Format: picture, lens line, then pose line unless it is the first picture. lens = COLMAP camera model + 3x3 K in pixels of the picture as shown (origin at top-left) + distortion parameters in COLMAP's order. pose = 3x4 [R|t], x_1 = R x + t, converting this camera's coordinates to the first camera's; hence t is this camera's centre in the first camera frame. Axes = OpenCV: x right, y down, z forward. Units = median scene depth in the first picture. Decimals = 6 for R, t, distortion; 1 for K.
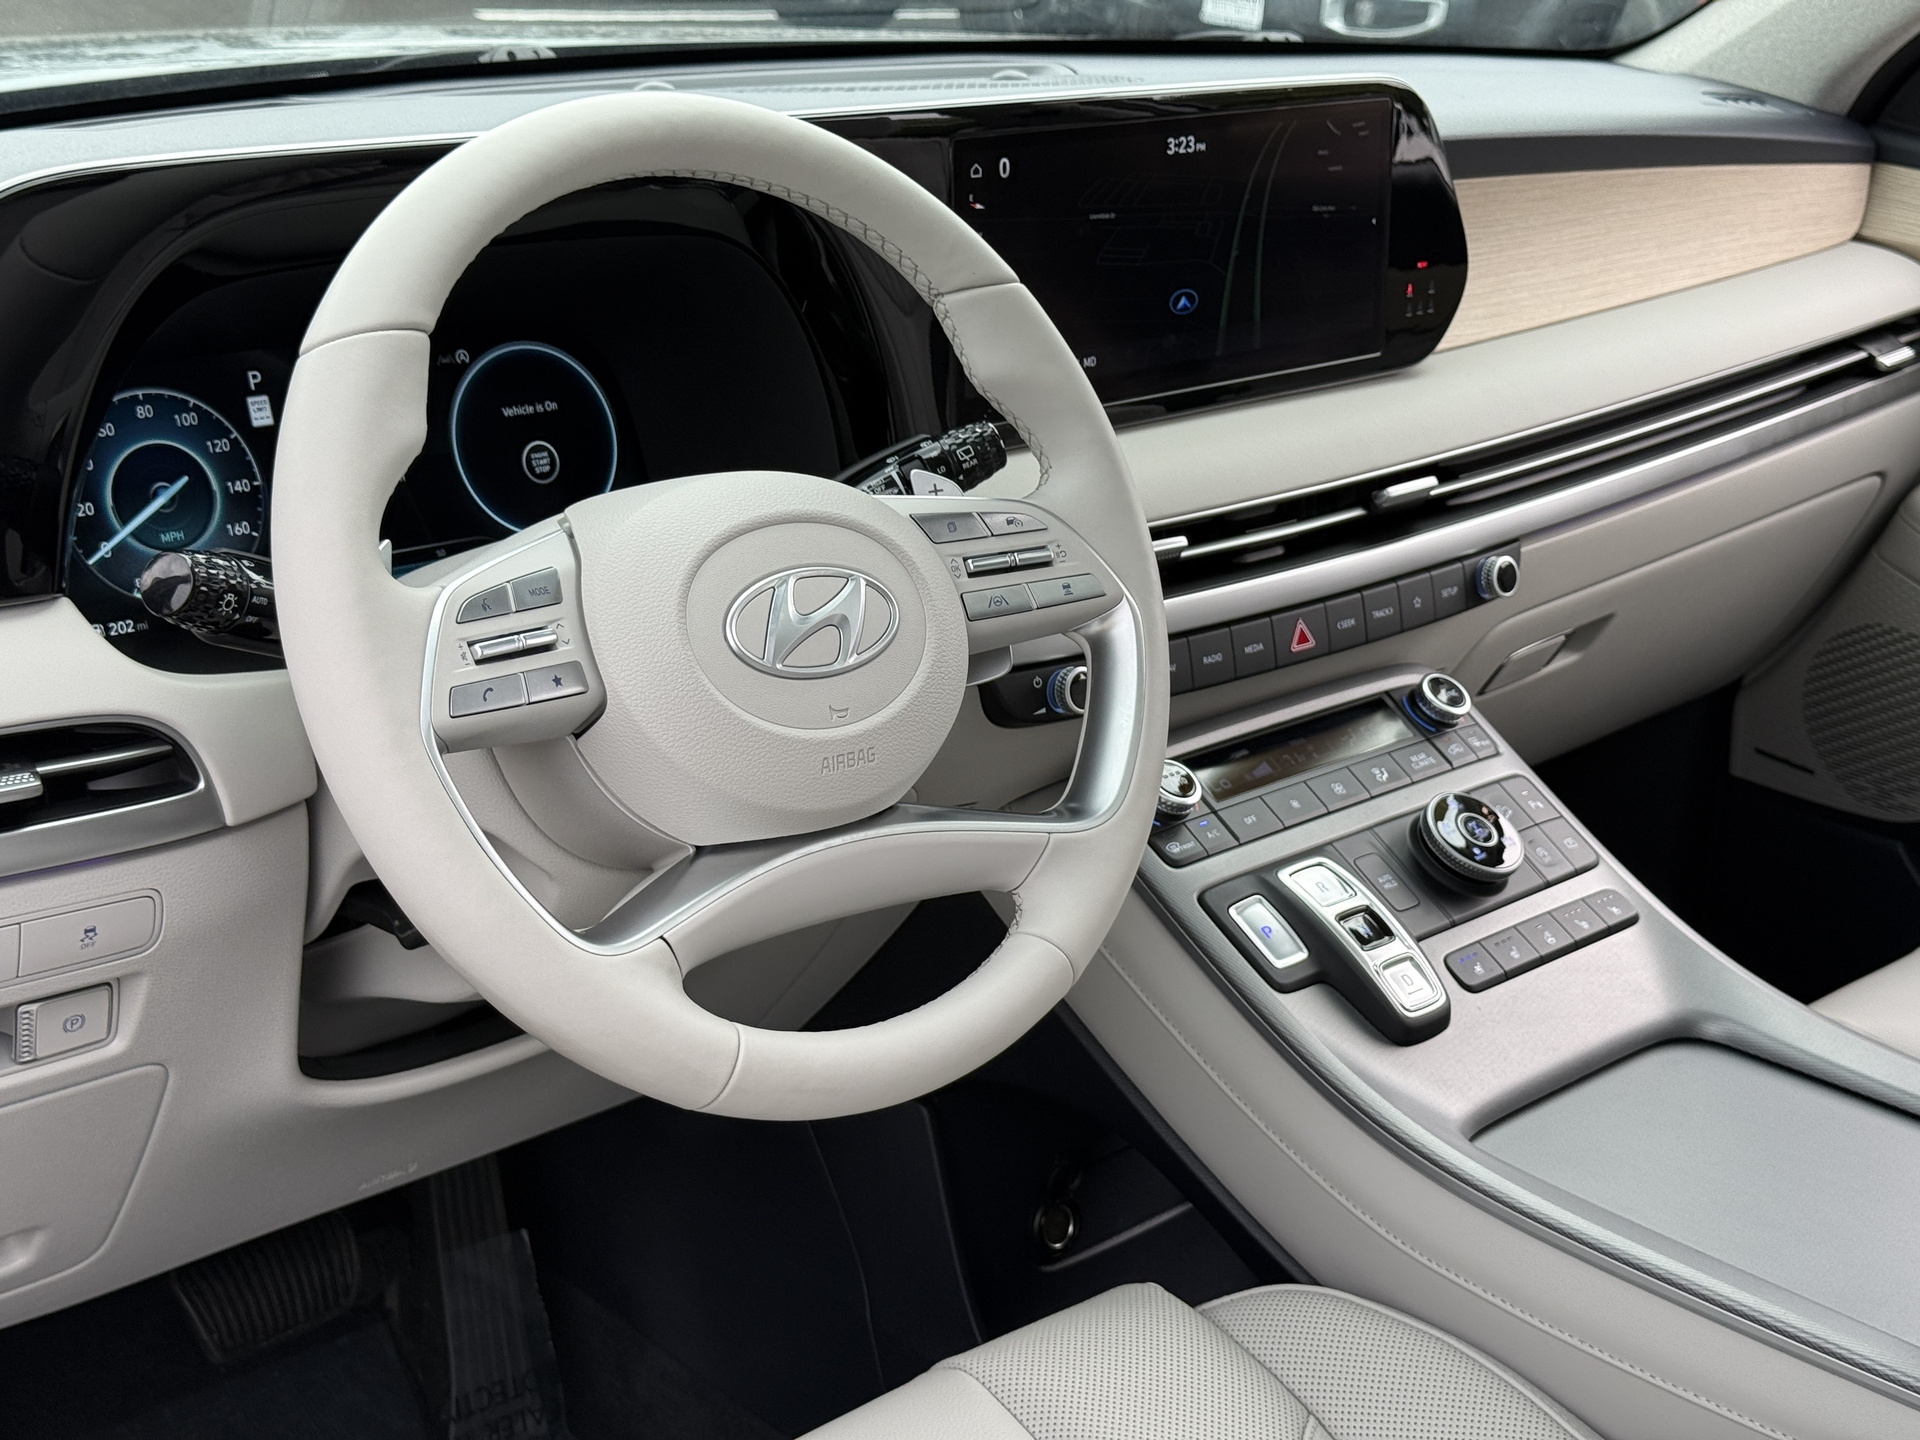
lens RADIAL K [[2709.2, 0, 965.8], [0, 2709.2, 734.3], [0, 0, 1]] dist [0.107062, 0.000000]
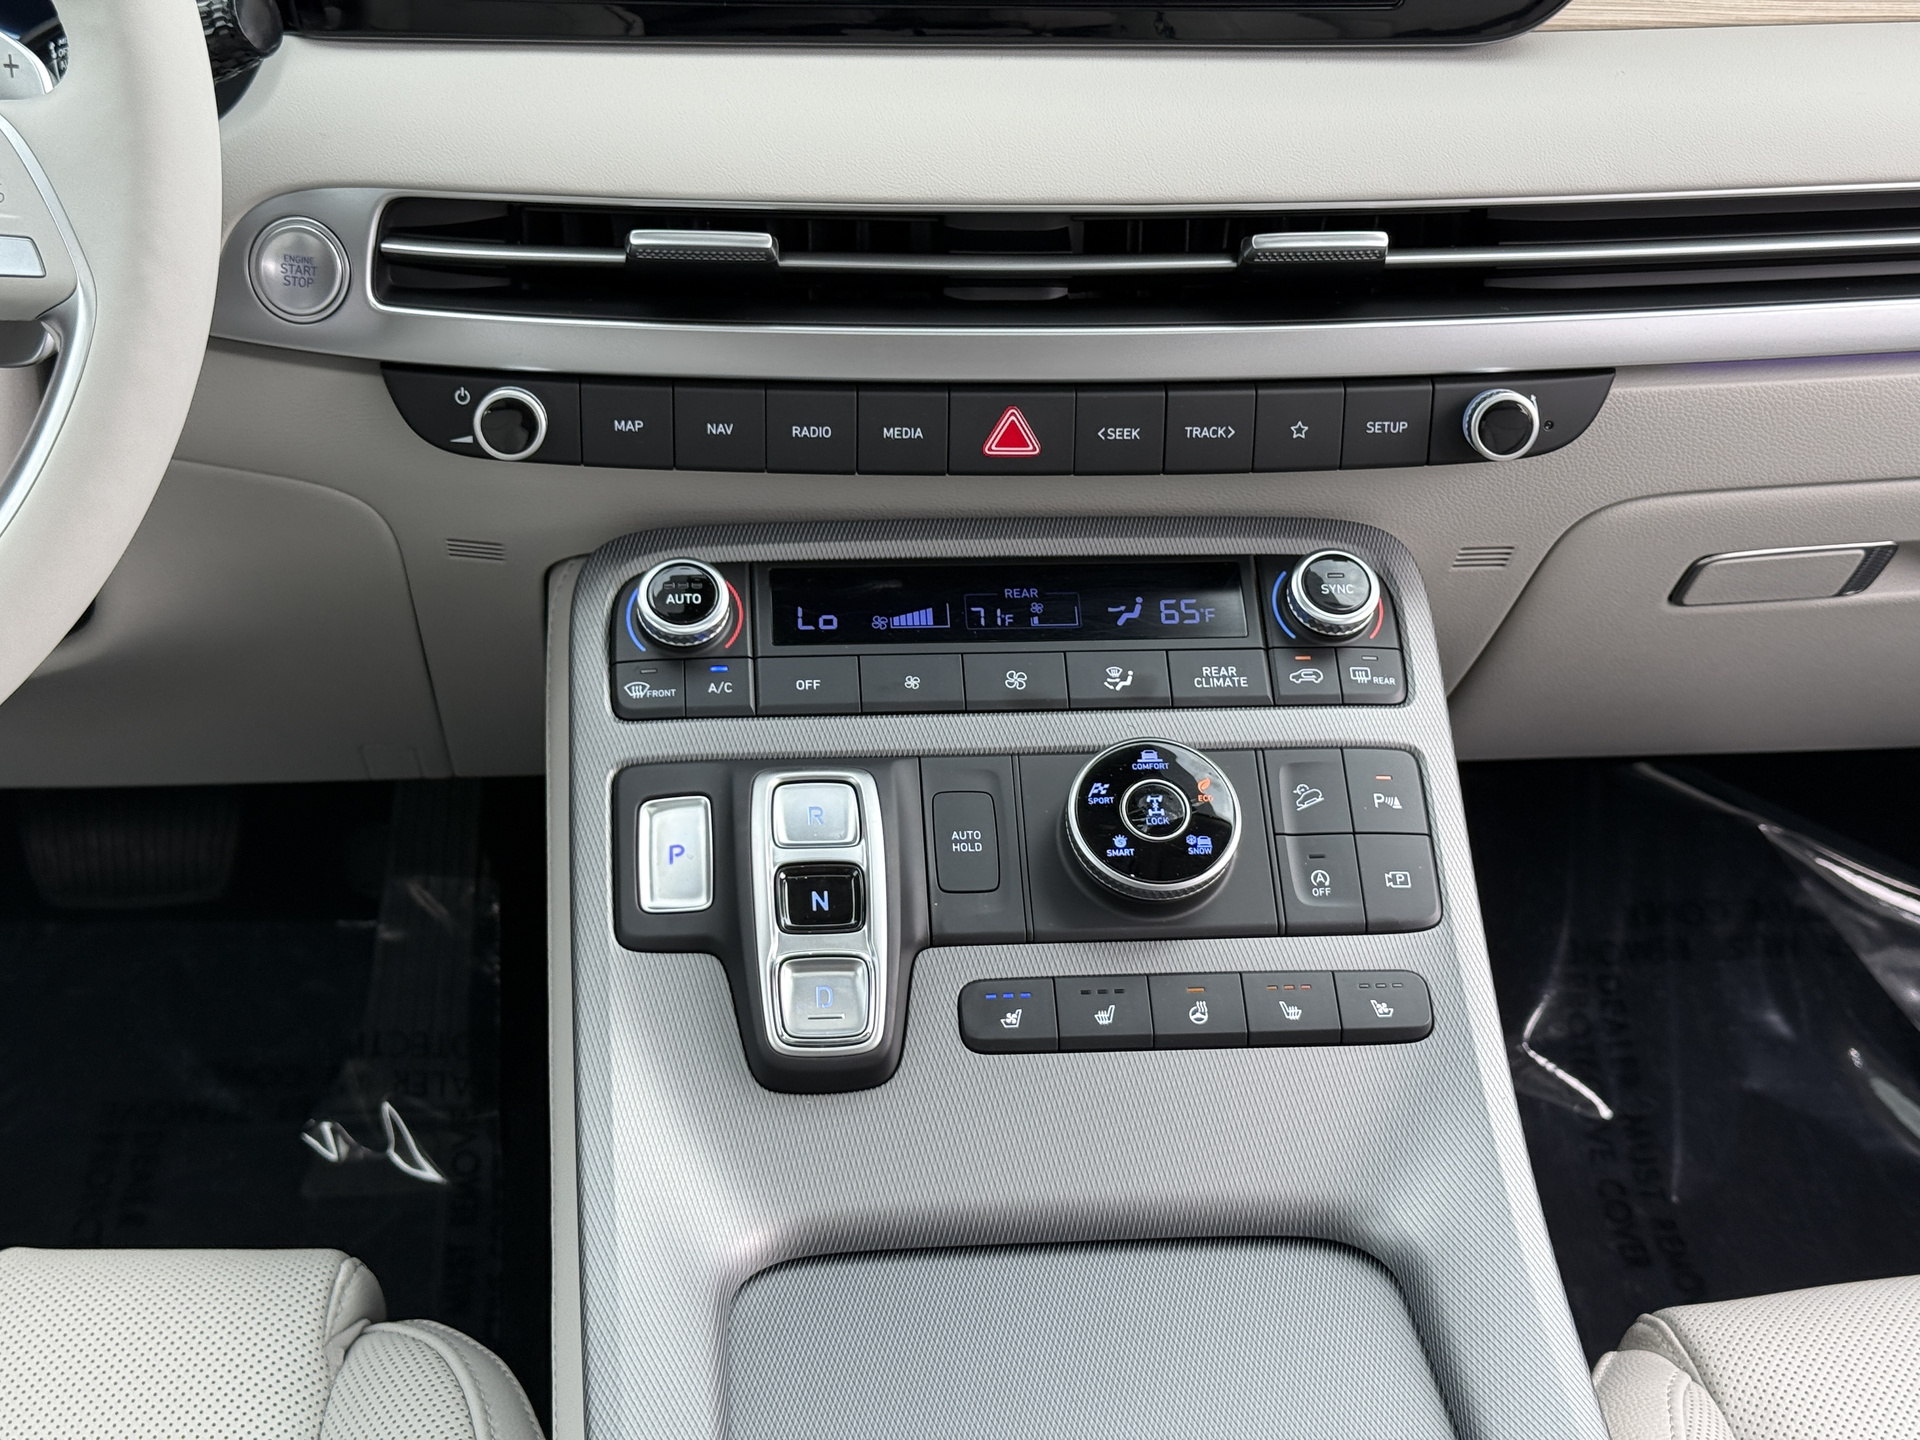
lens RADIAL K [[2709.2, 0, 964.6], [0, 2709.2, 736.2], [0, 0, 1]] dist [0.107062, 0.000000]
pose [[0.790817, 0.313211, -0.525839, 0.480307], [-0.215833, 0.946659, 0.239274, -0.121113], [0.572734, -0.075729, 0.816236, 0.477064]]
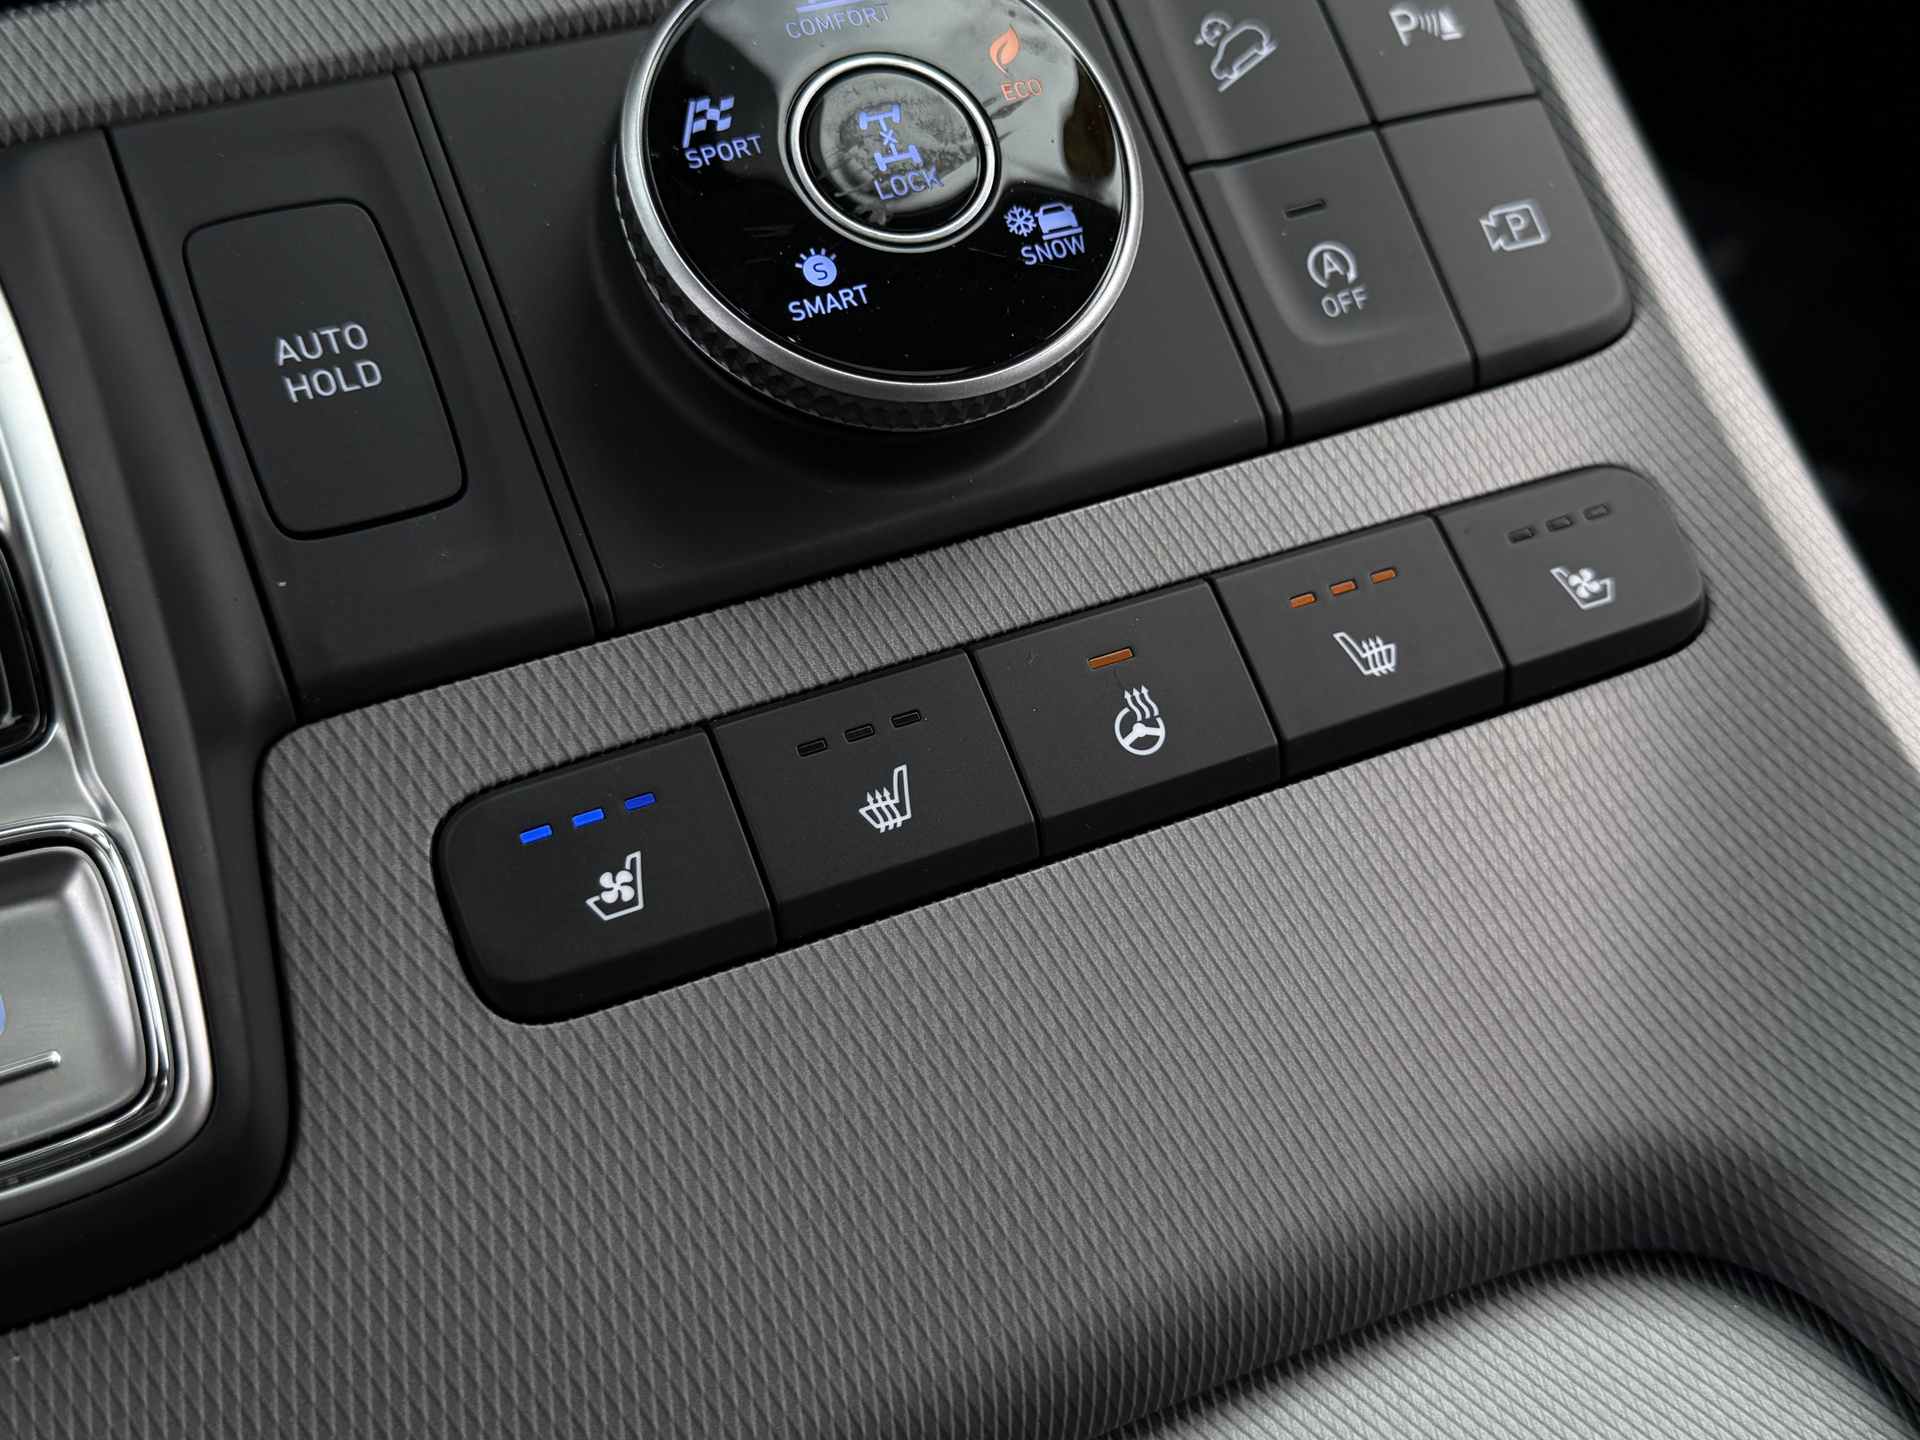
lens RADIAL K [[2379.0, 0, 942.8], [0, 2379.0, 721.9], [0, 0, 1]] dist [0.107389, 0.000000]
pose [[0.950782, 0.206285, -0.231214, 0.244734], [-0.099480, 0.909901, 0.402721, 0.001864], [0.293457, -0.359899, 0.885639, 0.839416]]
